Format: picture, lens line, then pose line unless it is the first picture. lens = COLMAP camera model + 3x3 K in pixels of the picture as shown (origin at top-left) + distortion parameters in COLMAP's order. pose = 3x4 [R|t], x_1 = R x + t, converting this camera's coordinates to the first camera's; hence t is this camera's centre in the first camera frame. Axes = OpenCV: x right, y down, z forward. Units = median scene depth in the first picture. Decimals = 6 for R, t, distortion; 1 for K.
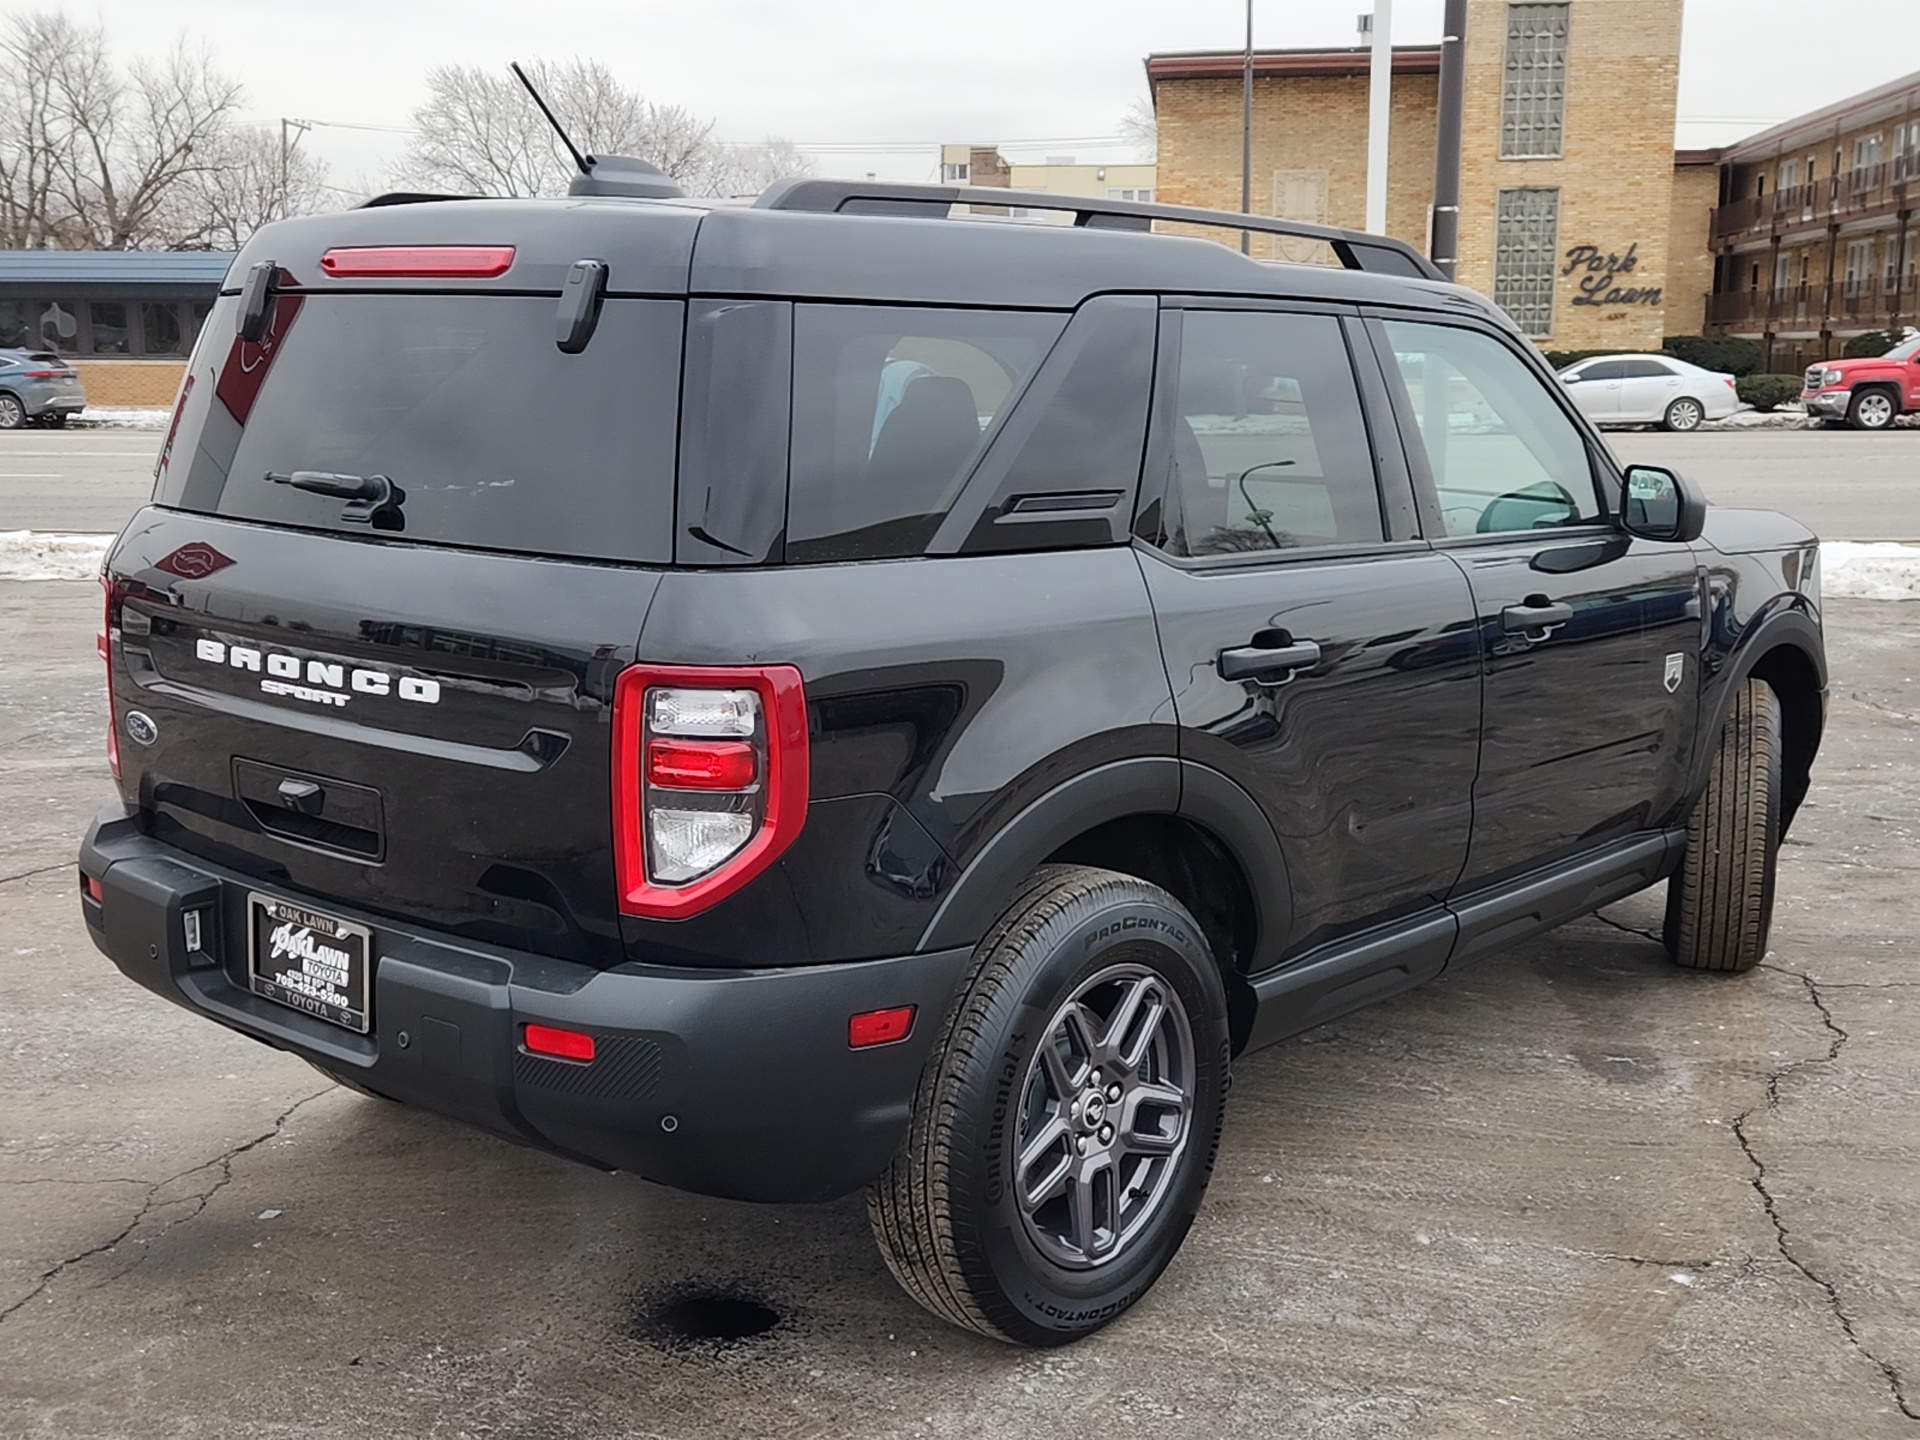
lens RADIAL K [[2132.0, 0, 960.0], [0, 2132.0, 720.0], [0, 0, 1]] dist [0.162944, -0.253183]
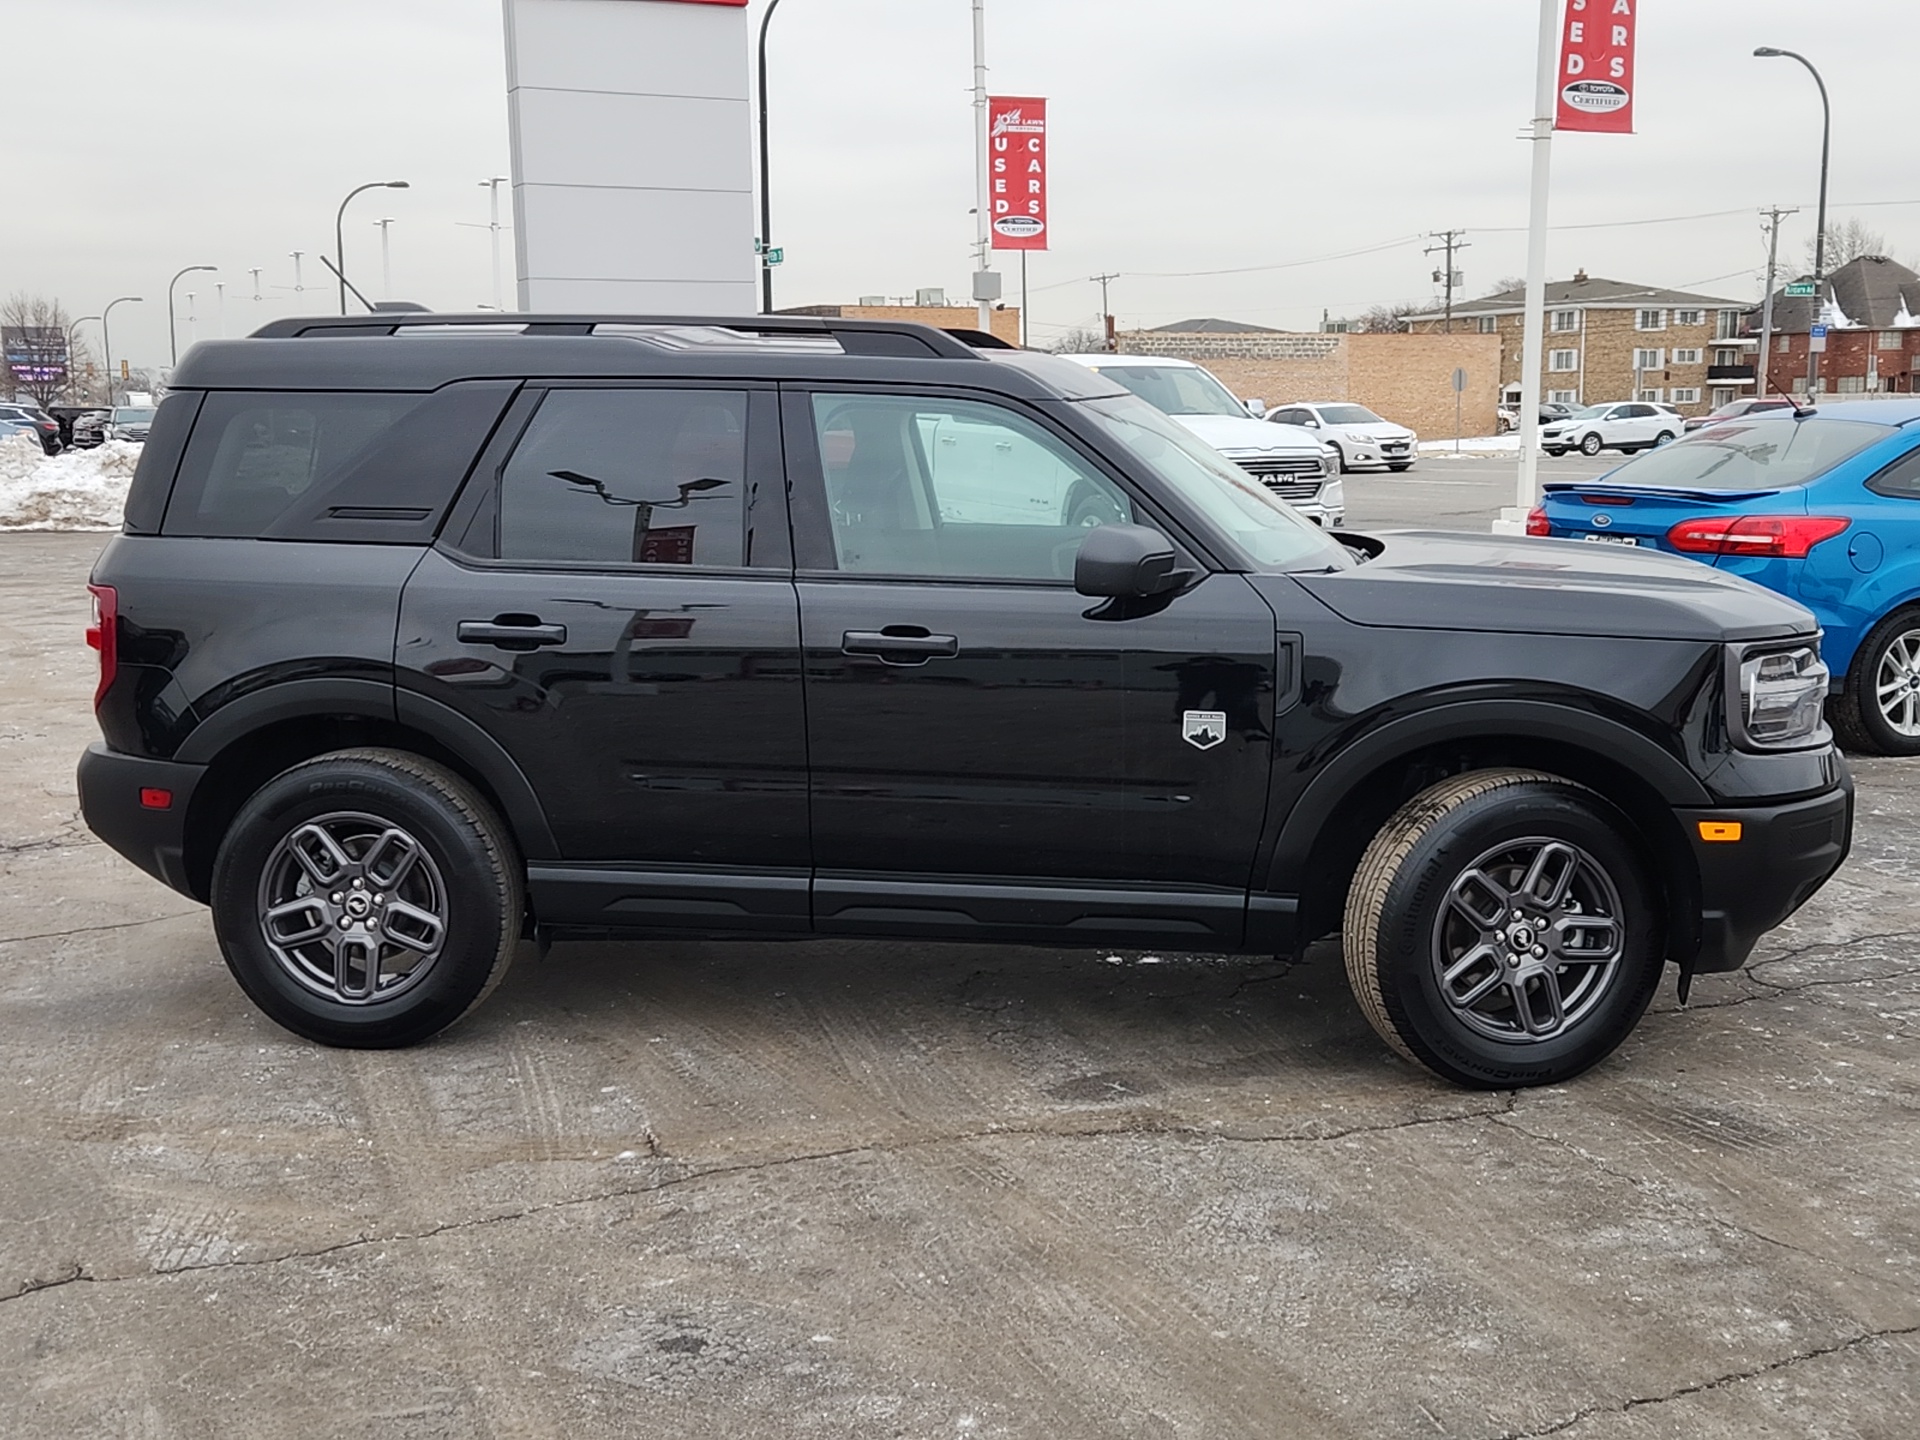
lens RADIAL K [[2132.0, 0, 960.0], [0, 2132.0, 720.0], [0, 0, 1]] dist [0.162944, -0.253183]
pose [[0.529367, 0.117593, -0.840204, 1.349256], [-0.132189, 0.989685, 0.055229, -0.080821], [0.838031, 0.081829, 0.539451, 0.434704]]
